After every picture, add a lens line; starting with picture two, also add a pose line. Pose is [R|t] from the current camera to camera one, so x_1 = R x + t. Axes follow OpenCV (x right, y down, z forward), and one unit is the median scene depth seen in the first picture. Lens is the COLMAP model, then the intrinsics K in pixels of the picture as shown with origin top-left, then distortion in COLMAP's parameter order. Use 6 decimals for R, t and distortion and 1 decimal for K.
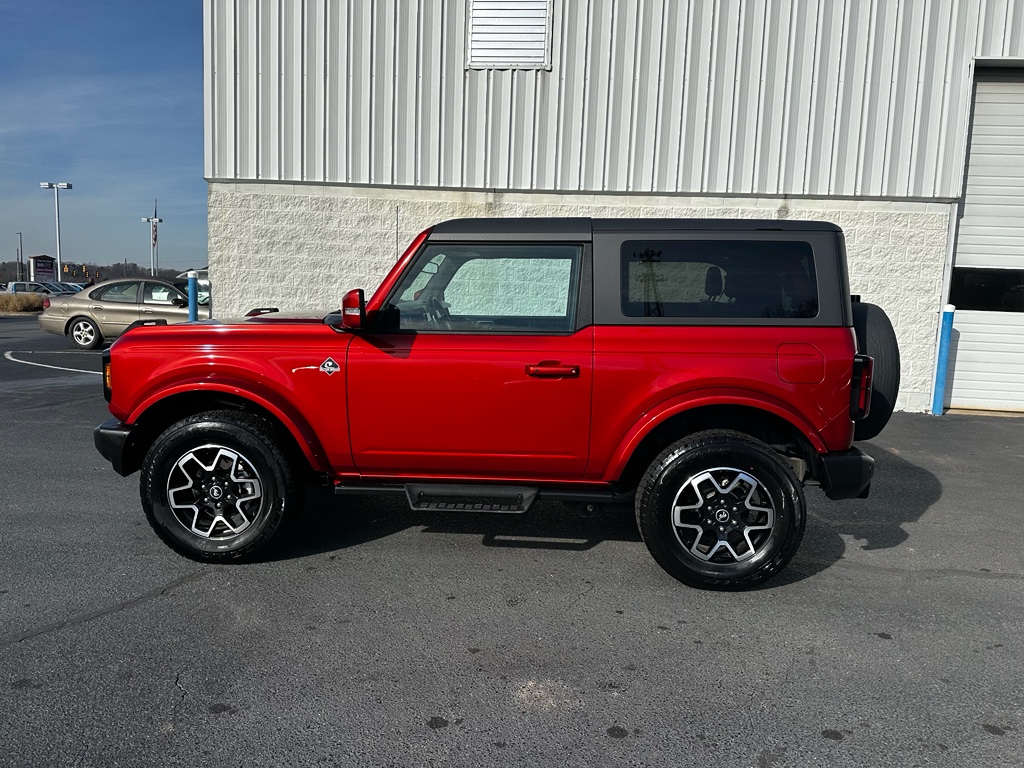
lens RADIAL K [[719.5, 0, 518.3], [0, 719.5, 402.6], [0, 0, 1]] dist [0.113365, -0.153231]
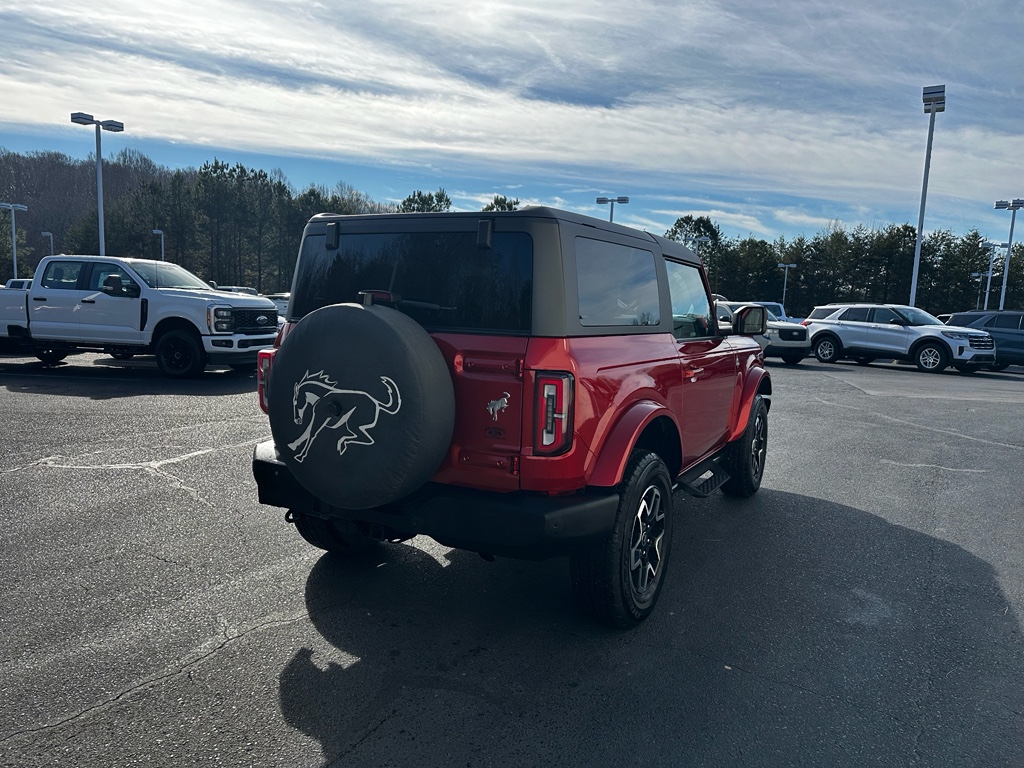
lens RADIAL K [[738.5, 0, 512.0], [0, 738.5, 384.0], [0, 0, 1]] dist [0.047126, -0.056462]
pose [[-0.441638, 0.070047, -0.894455, 0.957433], [-0.189645, 0.967133, 0.169377, -0.194993], [0.876921, 0.244432, -0.413839, 1.339999]]
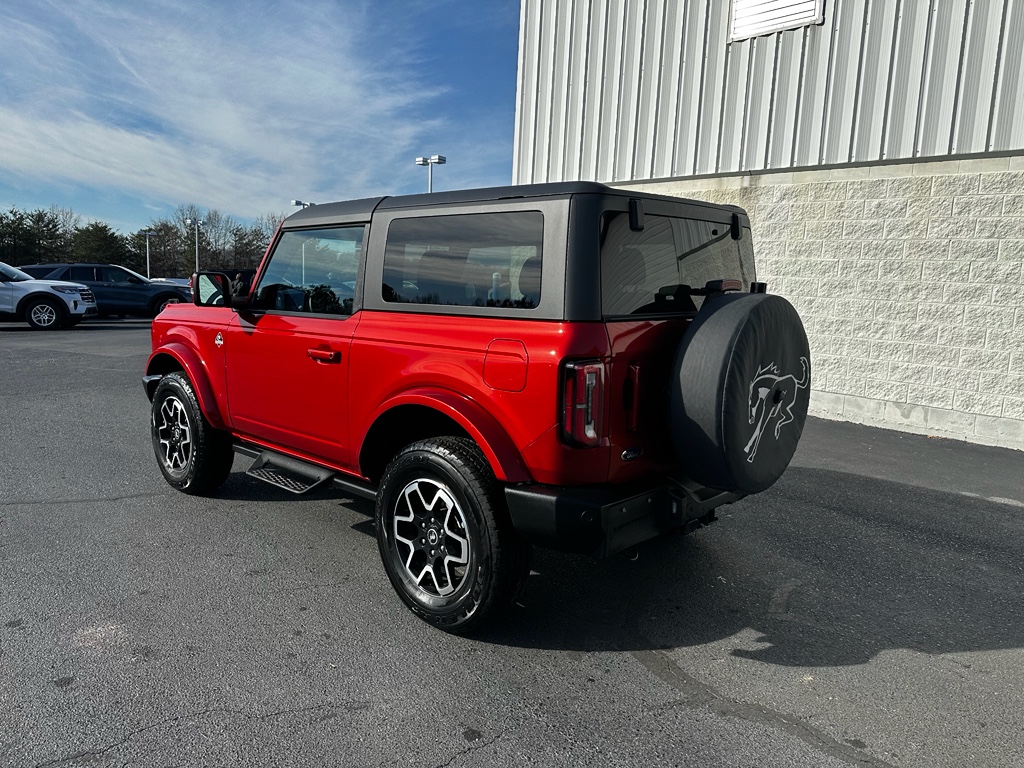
lens RADIAL K [[735.0, 0, 518.6], [0, 735.0, 386.5], [0, 0, 1]] dist [0.061675, -0.058995]
pose [[0.765359, 0.091171, -0.637113, 0.702216], [-0.110788, 0.993802, 0.009125, -0.029550], [0.633996, 0.063601, 0.770716, 0.308756]]
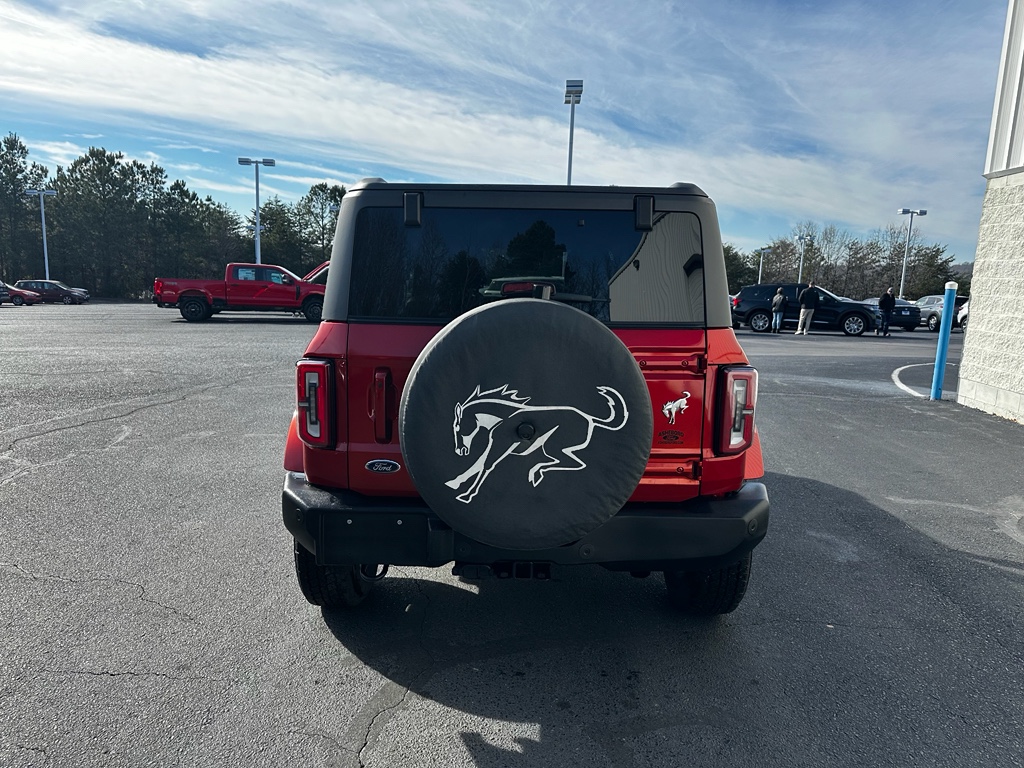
lens RADIAL K [[735.0, 0, 518.6], [0, 735.0, 386.5], [0, 0, 1]] dist [0.061675, -0.058995]
pose [[0.047208, 0.127578, -0.990704, 0.957451], [-0.186193, 0.975551, 0.116755, -0.127062], [0.981378, 0.178950, 0.069808, 0.907424]]
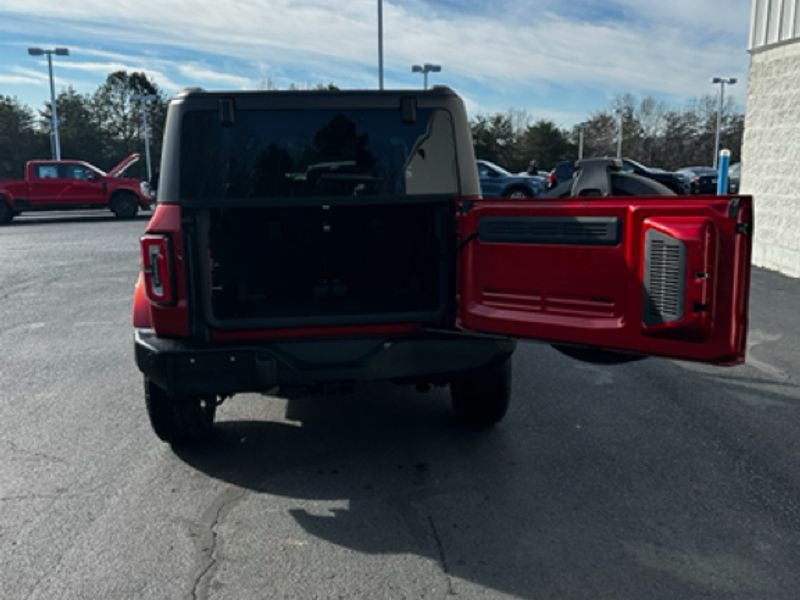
lens RADIAL K [[761.0, 0, 404.6], [0, 761.0, 301.9], [0, 0, 1]] dist [0.171563, -0.320421]
pose [[0.129886, 0.154720, -0.979383, 1.164305], [-0.140256, 0.980685, 0.136324, -0.123893], [0.981559, 0.119658, 0.149078, 0.923202]]
